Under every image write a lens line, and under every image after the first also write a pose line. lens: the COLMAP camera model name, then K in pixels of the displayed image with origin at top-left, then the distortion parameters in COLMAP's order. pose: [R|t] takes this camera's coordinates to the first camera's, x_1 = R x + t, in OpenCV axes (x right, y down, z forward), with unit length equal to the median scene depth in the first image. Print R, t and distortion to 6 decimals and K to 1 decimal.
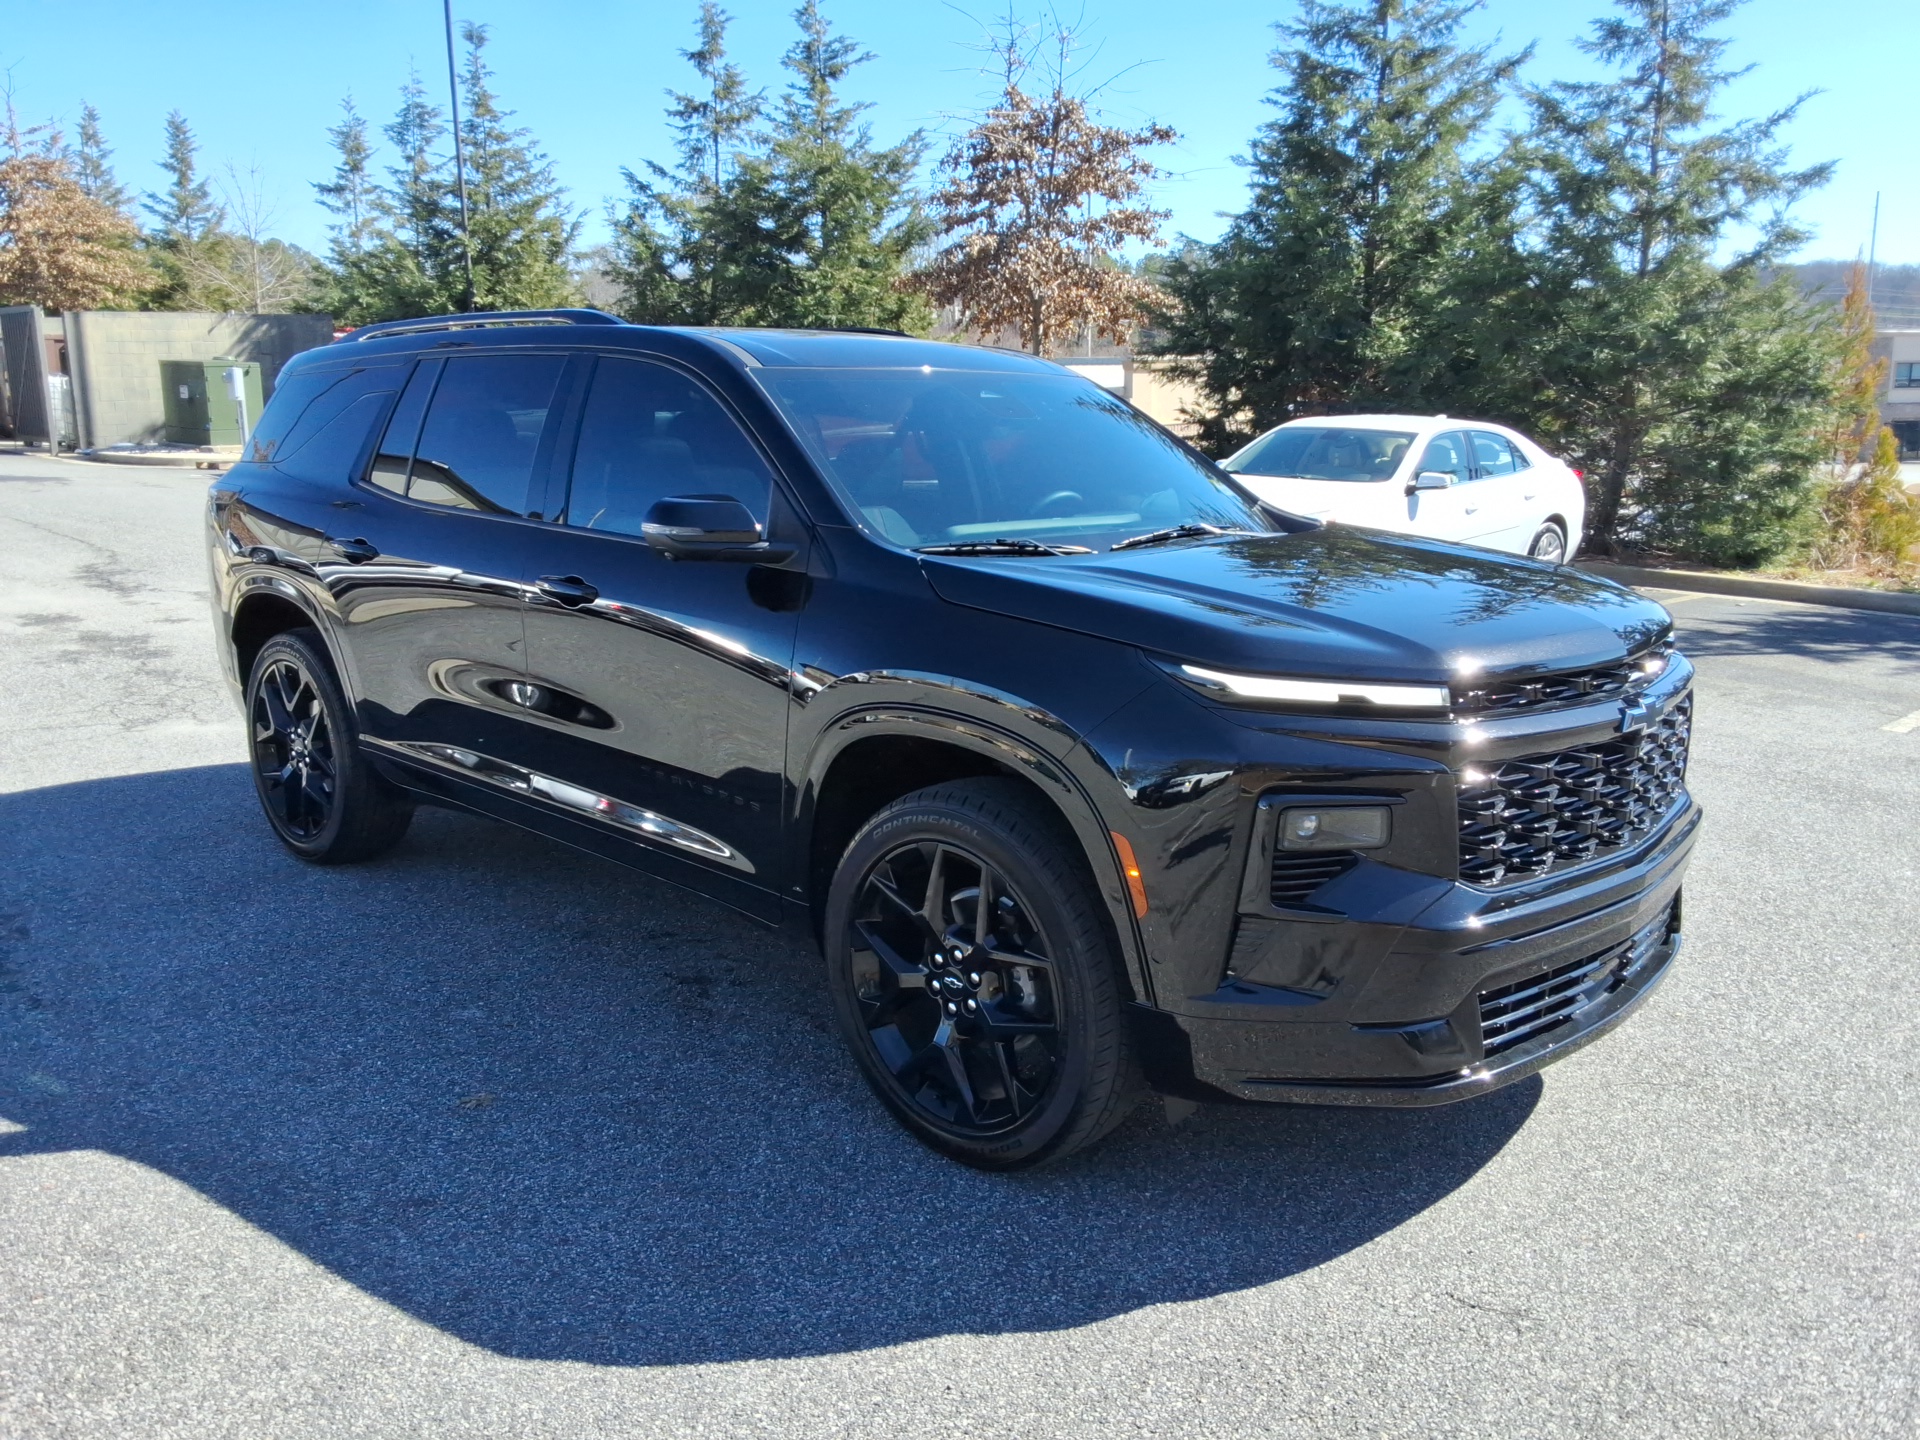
lens RADIAL K [[1553.8, 0, 970.0], [0, 1553.8, 678.8], [0, 0, 1]] dist [0.106051, -0.172134]
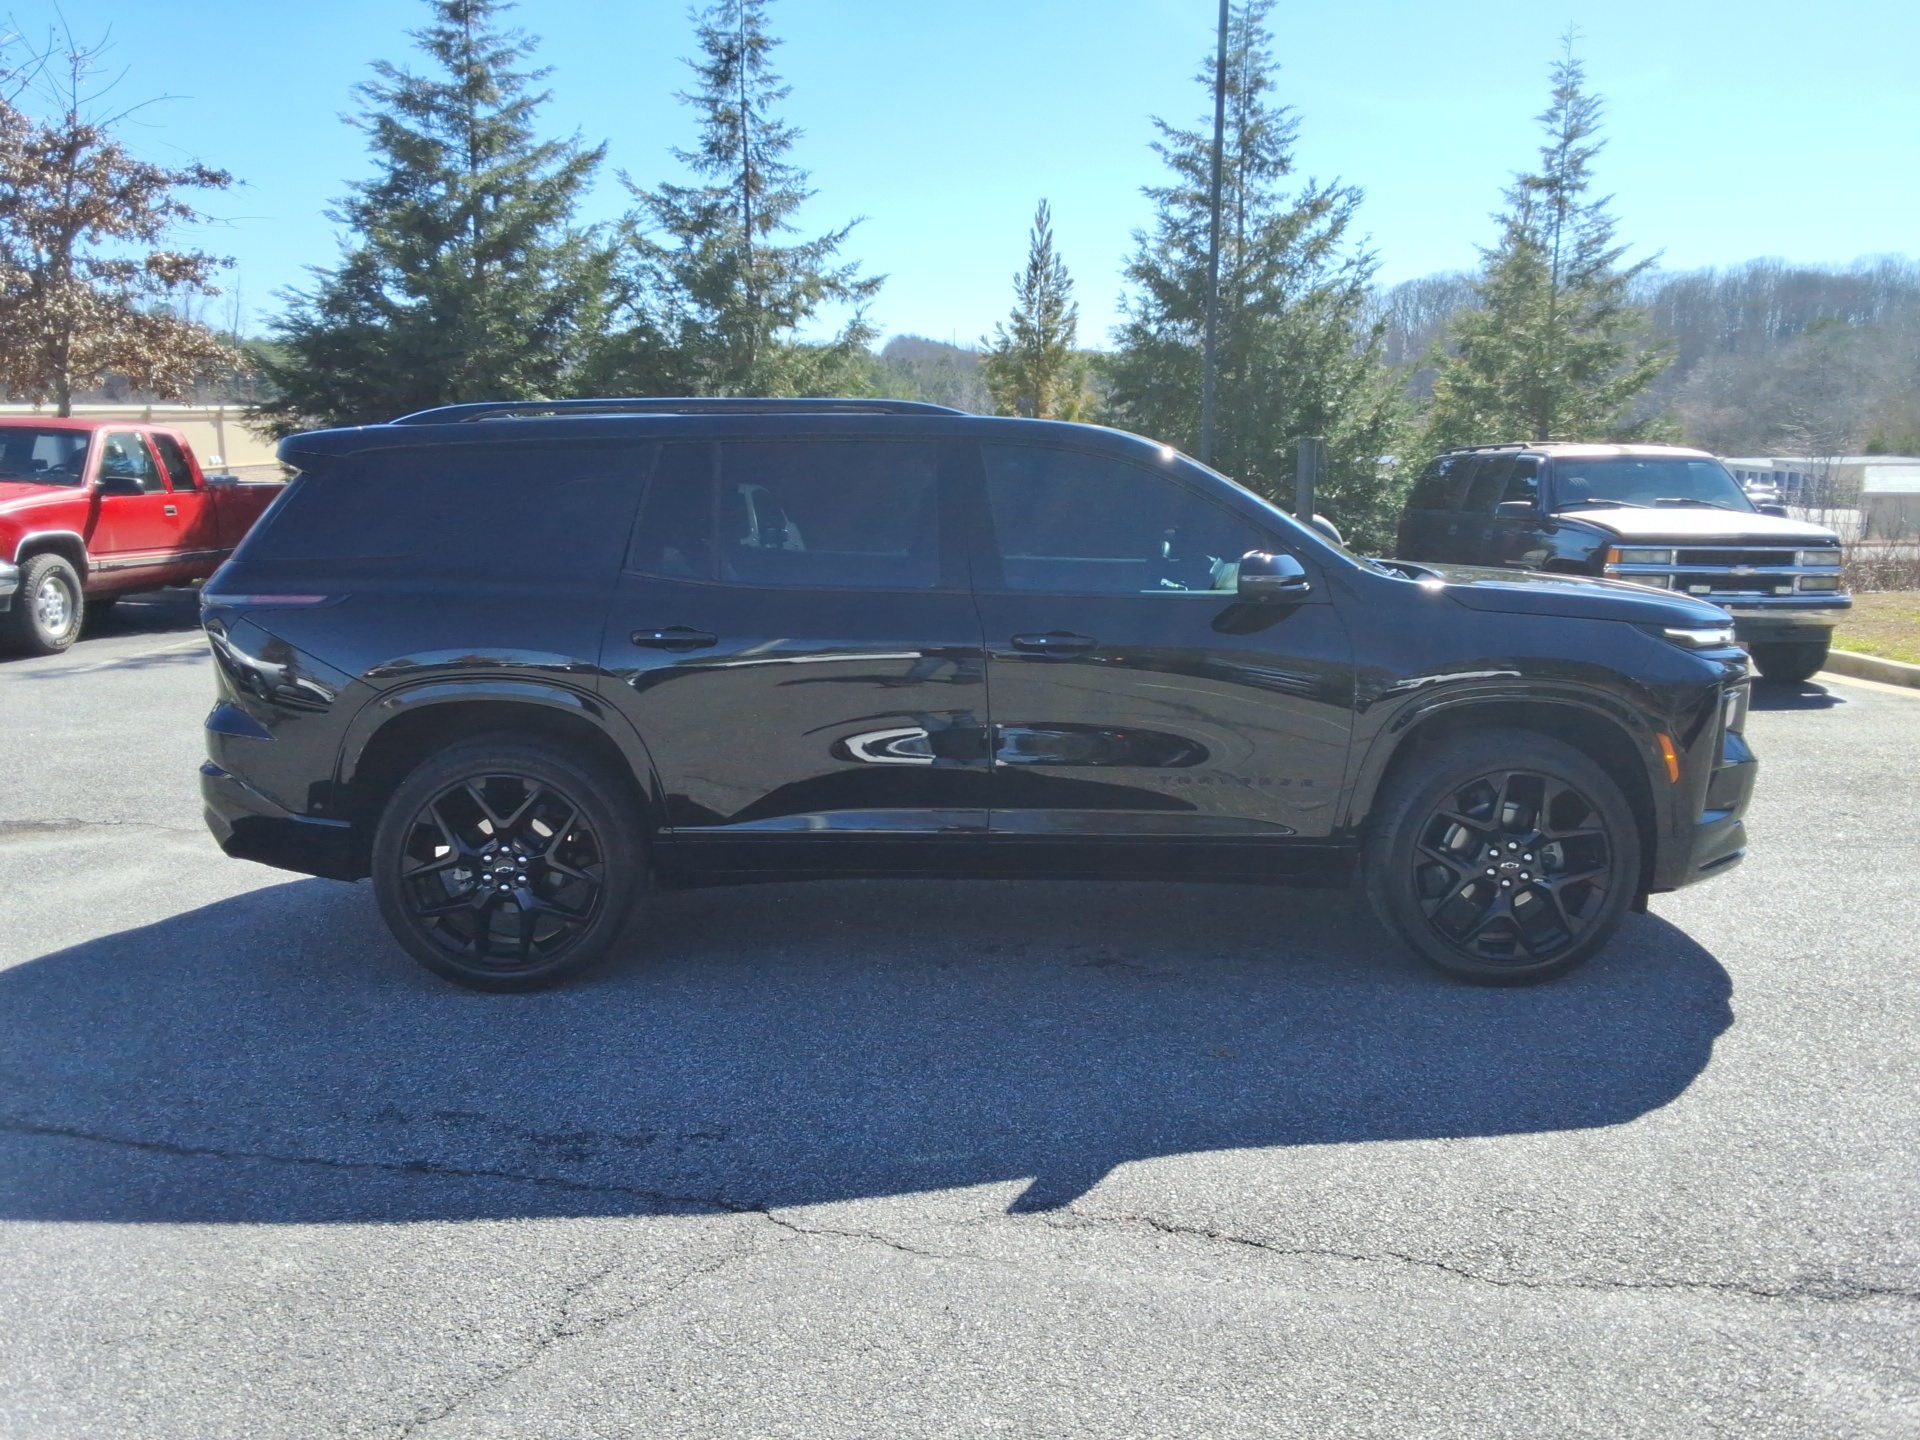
lens RADIAL K [[1553.8, 0, 970.0], [0, 1553.8, 678.8], [0, 0, 1]] dist [0.106051, -0.172134]
pose [[0.721226, -0.102449, 0.685082, -0.250199], [0.126840, 0.991813, 0.014785, -0.011984], [-0.680988, 0.076232, 0.728316, 0.046992]]
